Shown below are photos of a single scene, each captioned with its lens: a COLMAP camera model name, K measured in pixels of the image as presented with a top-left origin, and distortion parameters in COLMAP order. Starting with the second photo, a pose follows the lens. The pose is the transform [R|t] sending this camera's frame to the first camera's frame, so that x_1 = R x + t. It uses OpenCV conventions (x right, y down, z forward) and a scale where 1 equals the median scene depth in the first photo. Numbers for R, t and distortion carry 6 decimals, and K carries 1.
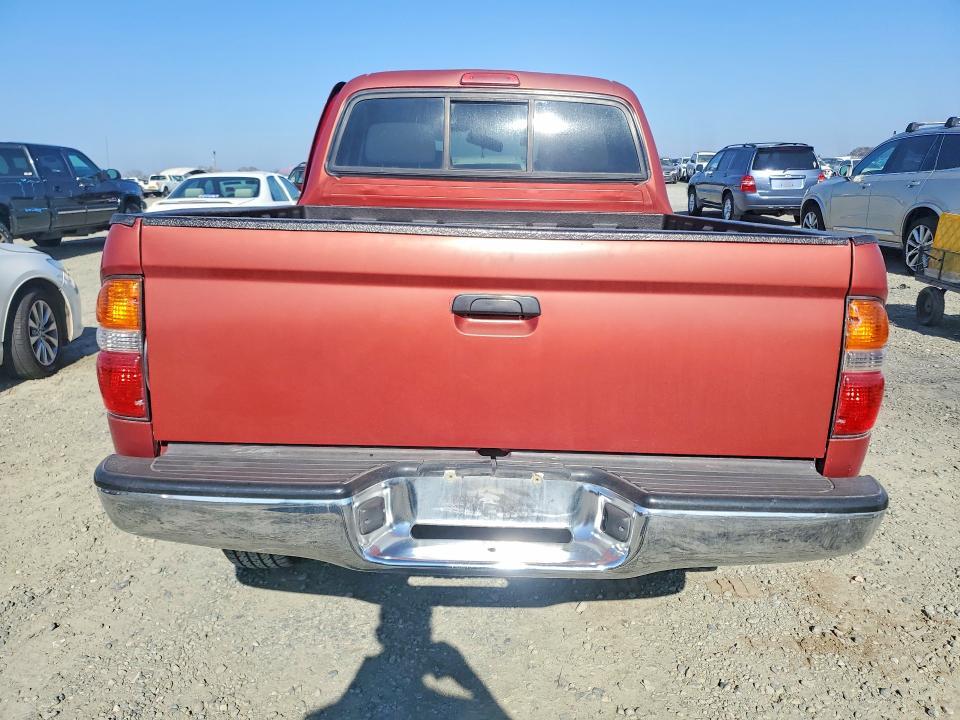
lens RADIAL K [[643.4, 0, 476.3], [0, 643.4, 359.6], [0, 0, 1]] dist [0.065966, -0.076550]
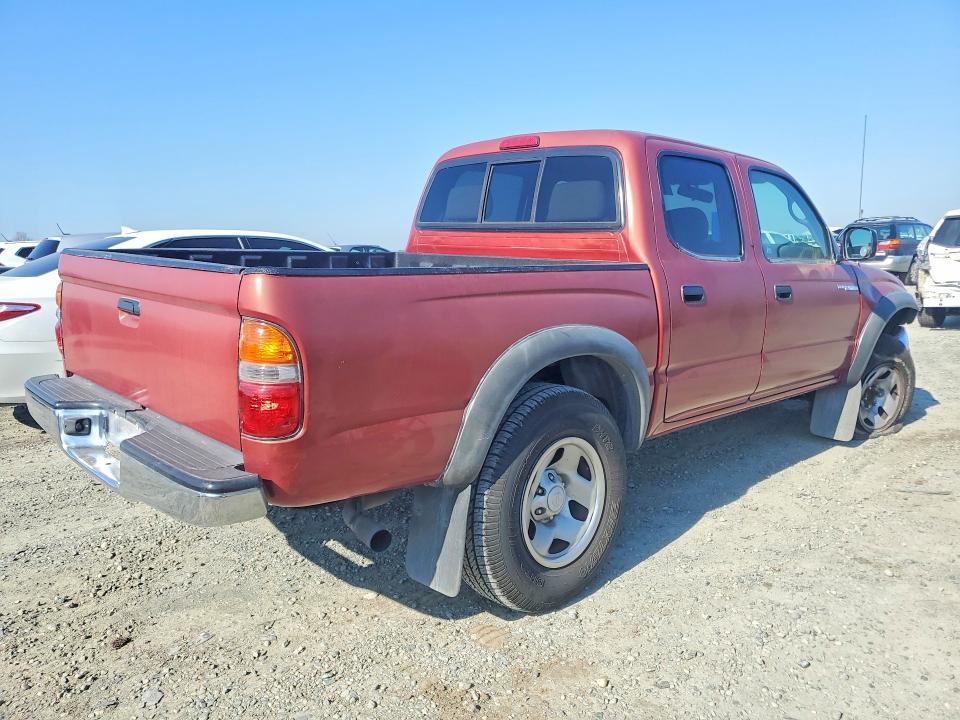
lens RADIAL K [[643.4, 0, 476.3], [0, 643.4, 359.6], [0, 0, 1]] dist [0.065966, -0.076550]
pose [[0.737904, 0.115294, -0.664985, 0.779061], [-0.182560, 0.982667, -0.032206, -0.014571], [0.649746, 0.145164, 0.746162, 0.172362]]
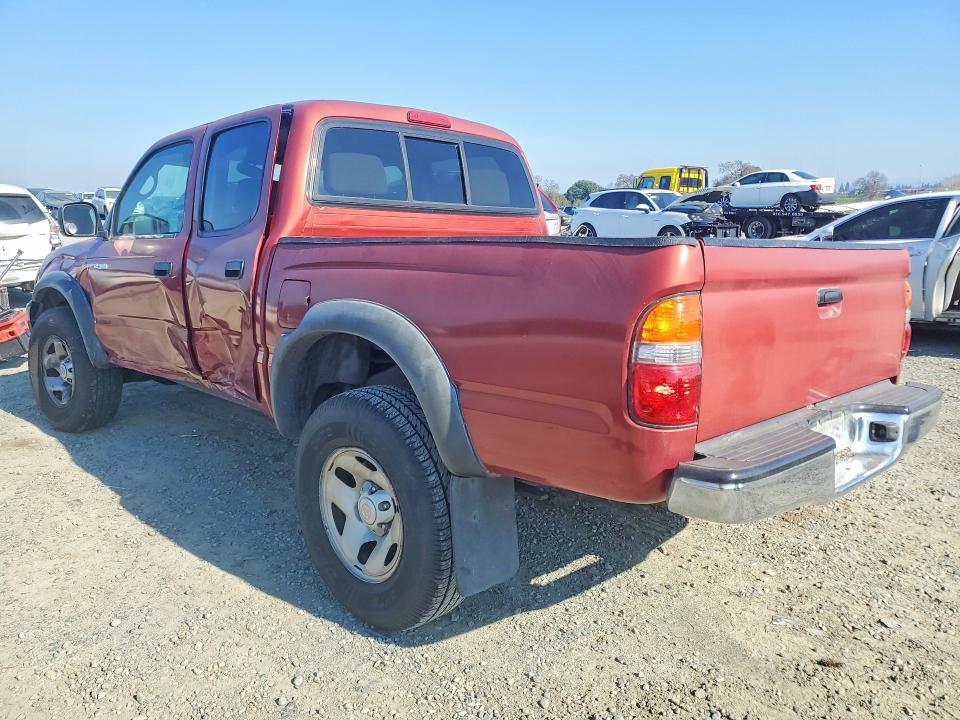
lens RADIAL K [[643.4, 0, 476.3], [0, 643.4, 359.6], [0, 0, 1]] dist [0.065966, -0.076550]
pose [[0.761619, -0.127274, 0.635404, -0.644553], [0.164163, 0.986433, 0.000814, -0.032054], [-0.626887, 0.103690, 0.772179, 0.174092]]
